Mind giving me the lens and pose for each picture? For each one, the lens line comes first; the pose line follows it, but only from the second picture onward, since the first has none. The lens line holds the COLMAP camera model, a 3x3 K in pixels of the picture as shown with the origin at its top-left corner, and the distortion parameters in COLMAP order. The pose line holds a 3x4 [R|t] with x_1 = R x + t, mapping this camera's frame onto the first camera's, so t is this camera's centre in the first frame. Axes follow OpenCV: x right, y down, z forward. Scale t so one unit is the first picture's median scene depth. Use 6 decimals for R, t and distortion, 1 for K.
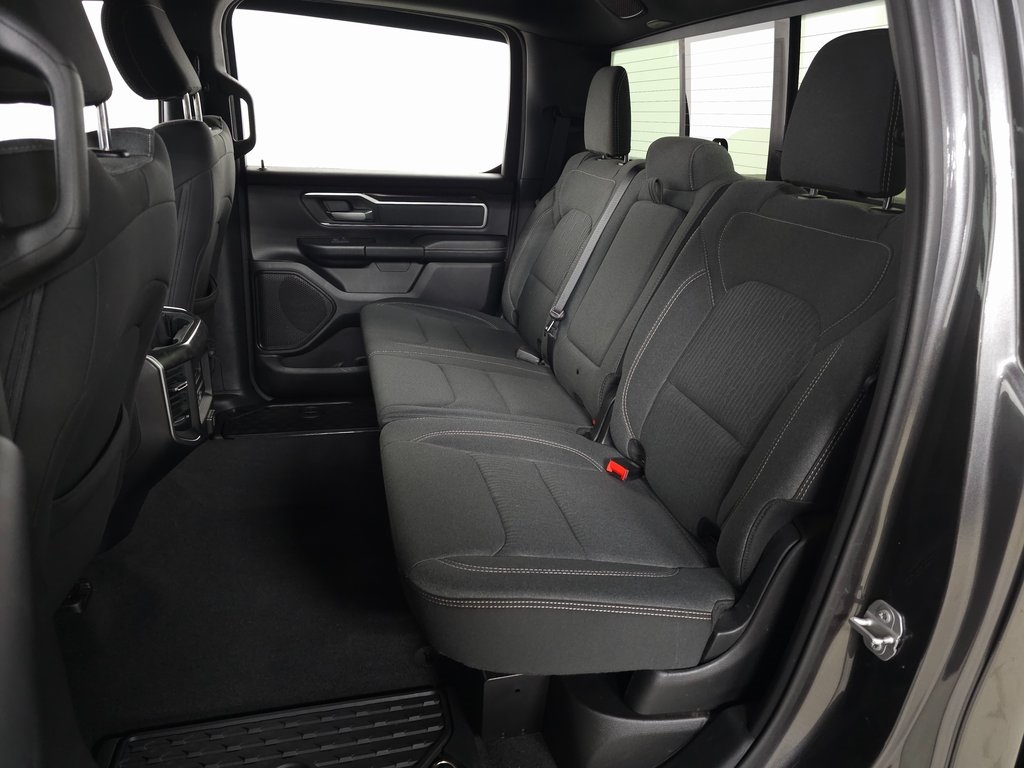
lens RADIAL K [[691.1, 0, 512.0], [0, 691.1, 384.0], [0, 0, 1]] dist [0.009499, 0.000245]
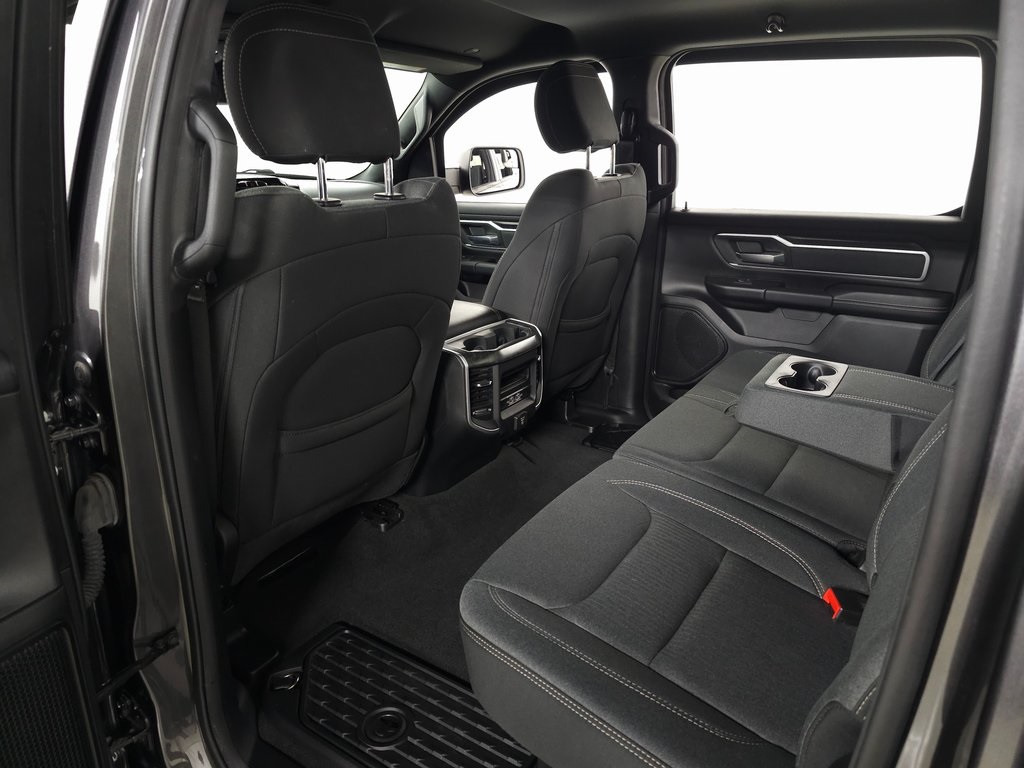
lens RADIAL K [[676.6, 0, 512.4], [0, 676.6, 372.4], [0, 0, 1]] dist [0.004418, -0.002136]
pose [[0.672237, 0.174094, -0.719575, 0.238173], [-0.224128, 0.974204, 0.026316, -0.034177], [0.705595, 0.143586, 0.693915, 0.120808]]
